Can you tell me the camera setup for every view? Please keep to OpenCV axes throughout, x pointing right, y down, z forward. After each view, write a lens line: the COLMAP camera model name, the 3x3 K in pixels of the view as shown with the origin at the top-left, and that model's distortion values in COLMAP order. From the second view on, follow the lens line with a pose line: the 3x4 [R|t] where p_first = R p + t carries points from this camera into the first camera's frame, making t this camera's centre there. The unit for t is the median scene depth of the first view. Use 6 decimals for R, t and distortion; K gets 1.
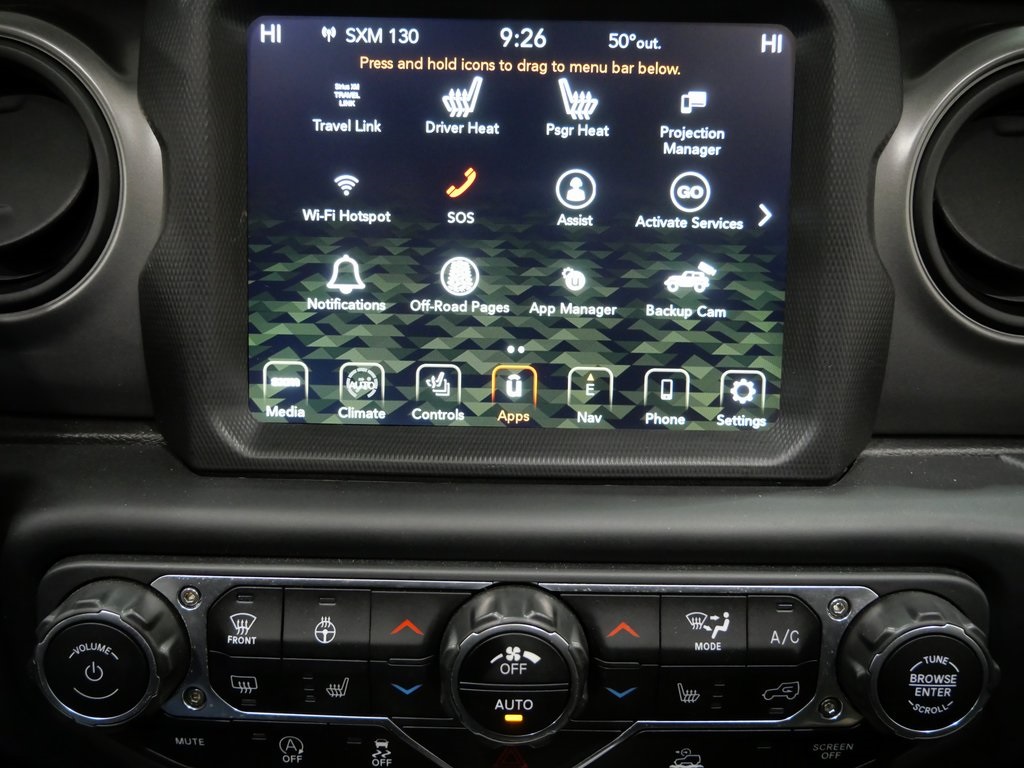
lens RADIAL K [[846.5, 0, 512.0], [0, 846.5, 384.0], [0, 0, 1]] dist [-0.004253, -0.001213]
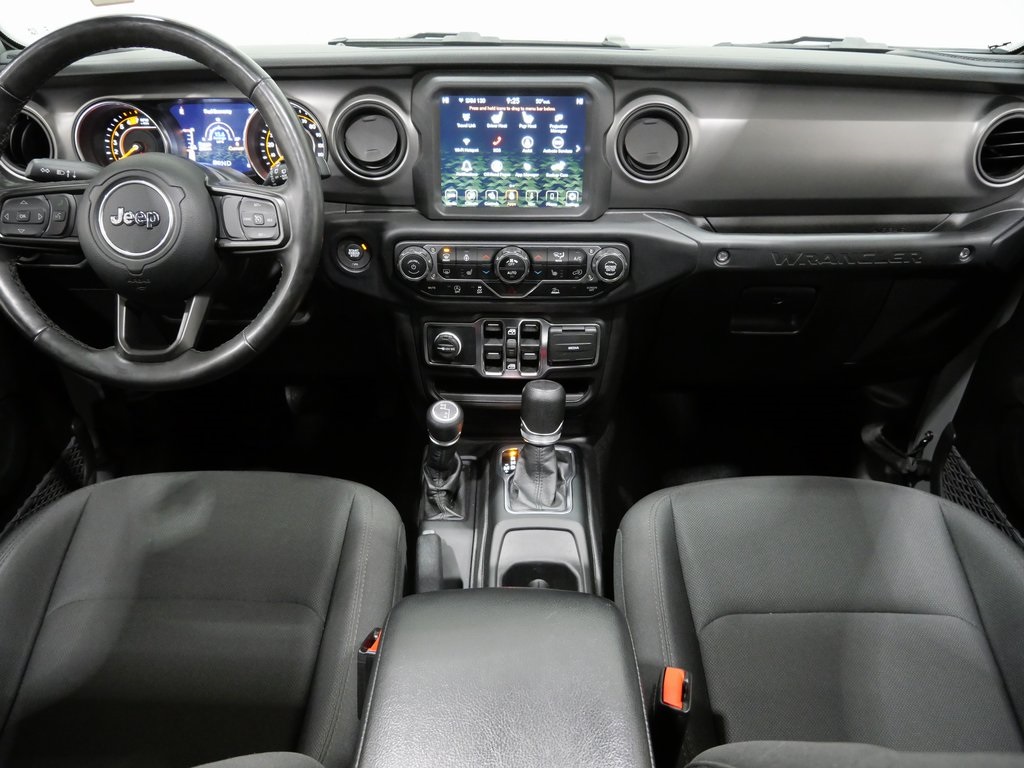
lens RADIAL K [[732.6, 0, 512.0], [0, 732.6, 384.0], [0, 0, 1]] dist [-0.057158, 0.040357]
pose [[0.999921, -0.007503, -0.010047, 0.031110], [0.010097, 0.956853, 0.290396, -0.142490], [0.007434, -0.290475, 0.956854, -2.402345]]
